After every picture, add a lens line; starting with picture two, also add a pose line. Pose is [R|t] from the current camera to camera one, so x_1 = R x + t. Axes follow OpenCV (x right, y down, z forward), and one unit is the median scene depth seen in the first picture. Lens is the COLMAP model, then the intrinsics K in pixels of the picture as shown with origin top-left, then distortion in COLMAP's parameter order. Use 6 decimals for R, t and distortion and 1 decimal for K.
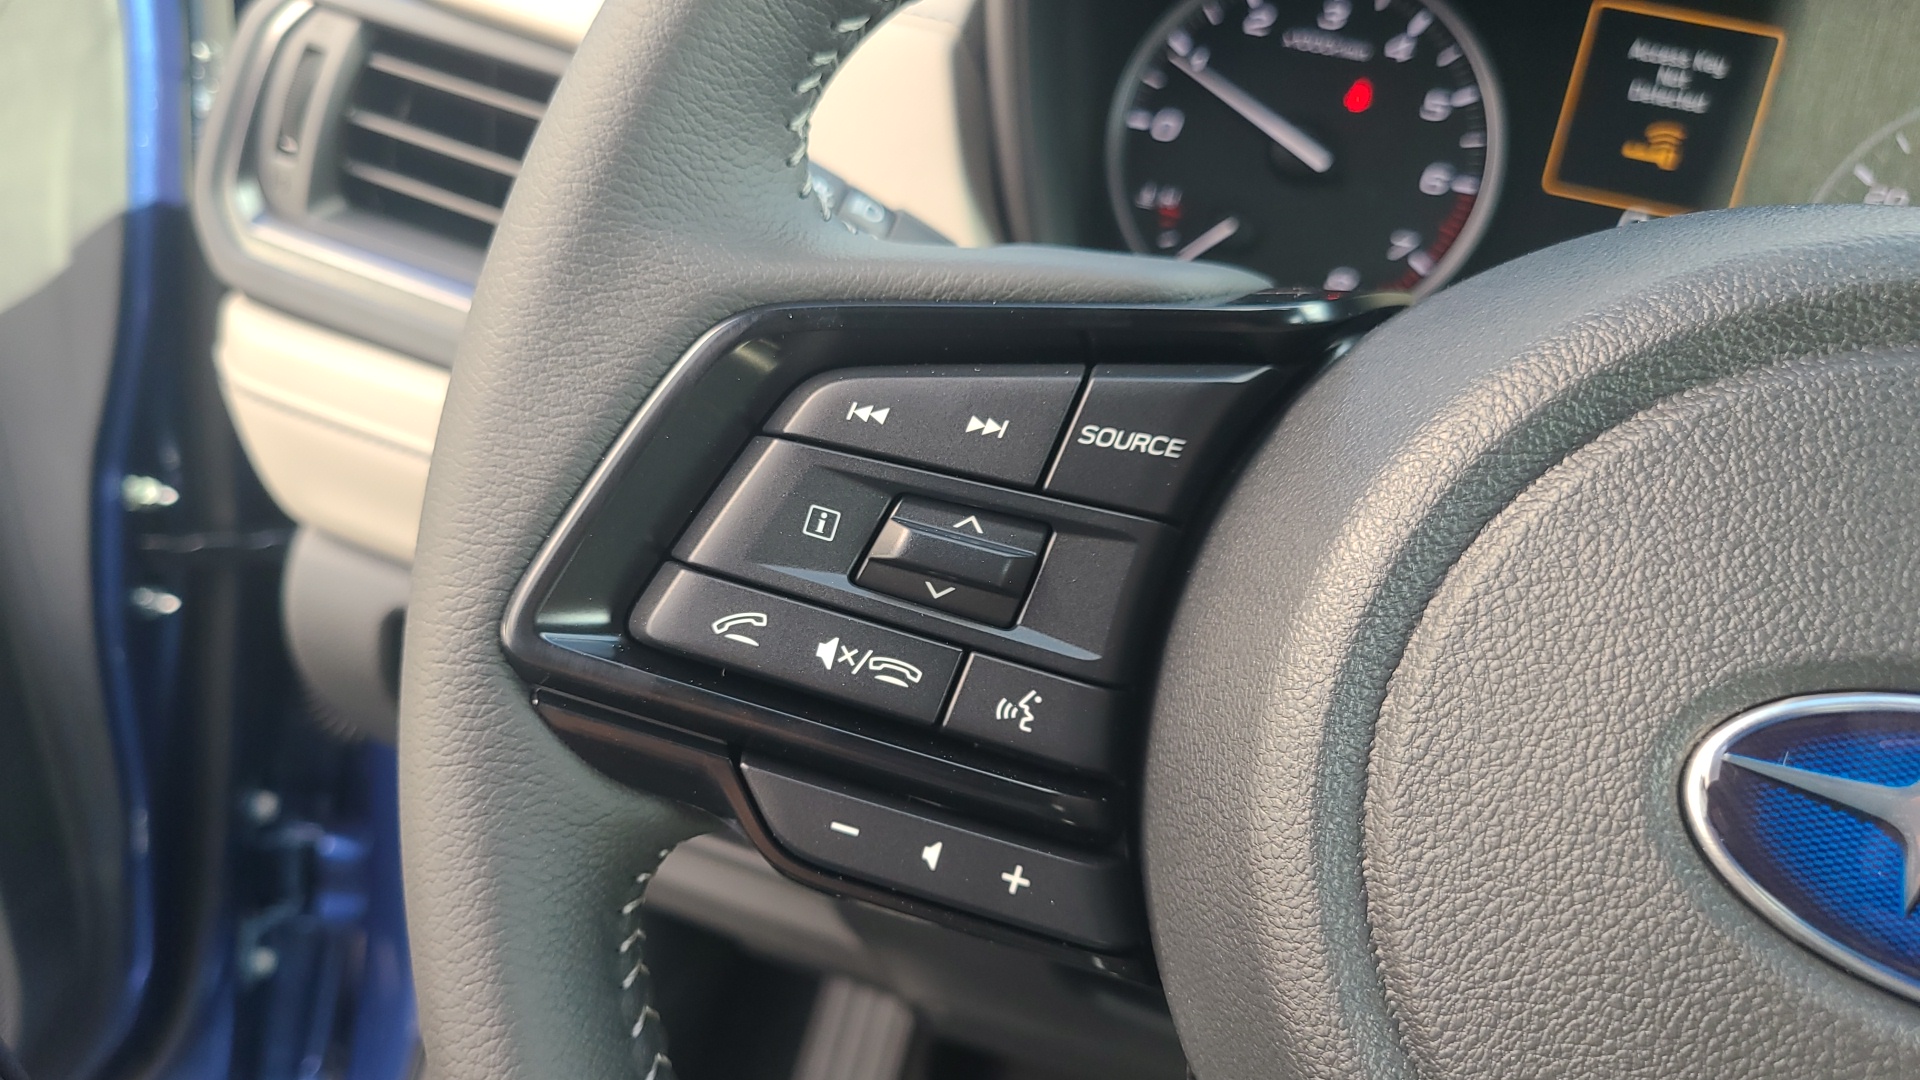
lens RADIAL K [[1506.2, 0, 927.3], [0, 1506.2, 534.9], [0, 0, 1]] dist [-0.012364, -0.002539]
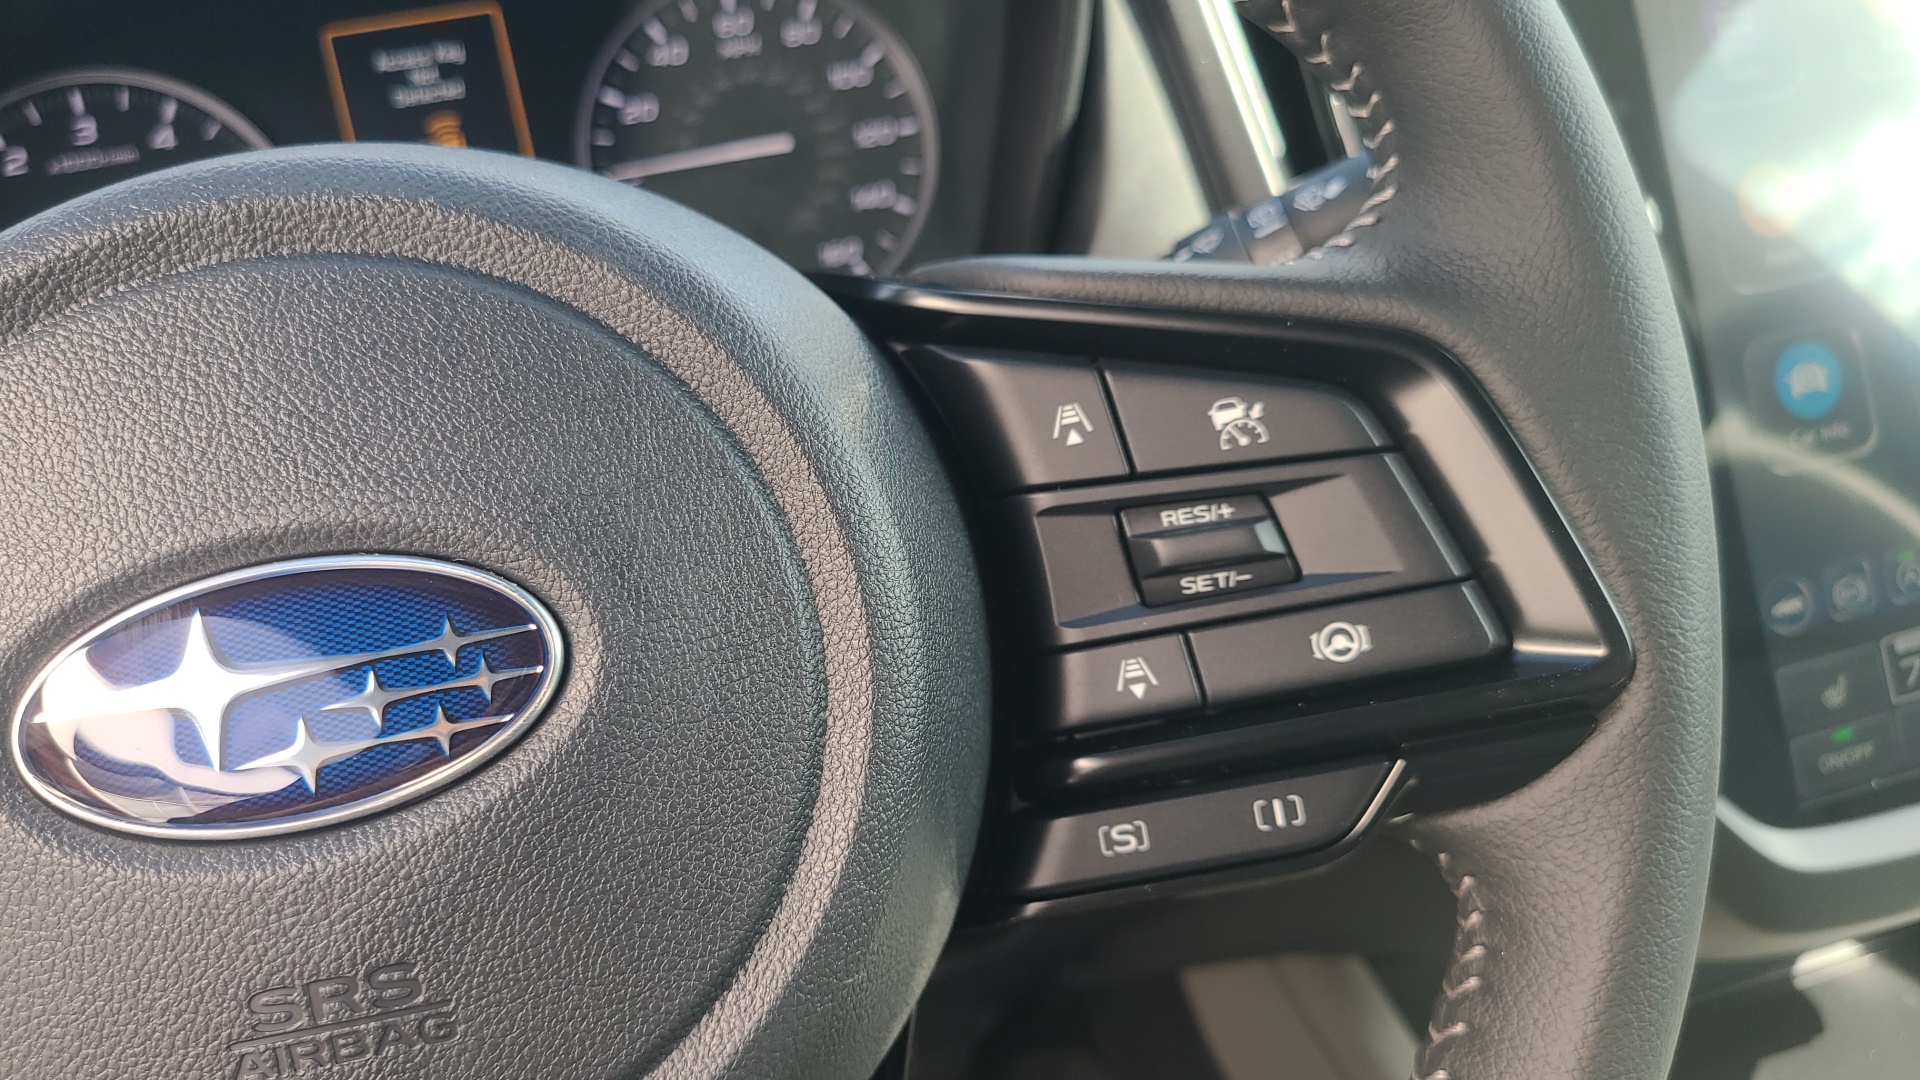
lens RADIAL K [[1506.2, 0, 927.3], [0, 1506.2, 534.9], [0, 0, 1]] dist [-0.012364, -0.002539]
pose [[0.828344, -0.434010, 0.354233, 0.270313], [0.445813, 0.893594, 0.052345, 0.094796], [-0.339259, 0.114562, 0.933691, -0.093122]]
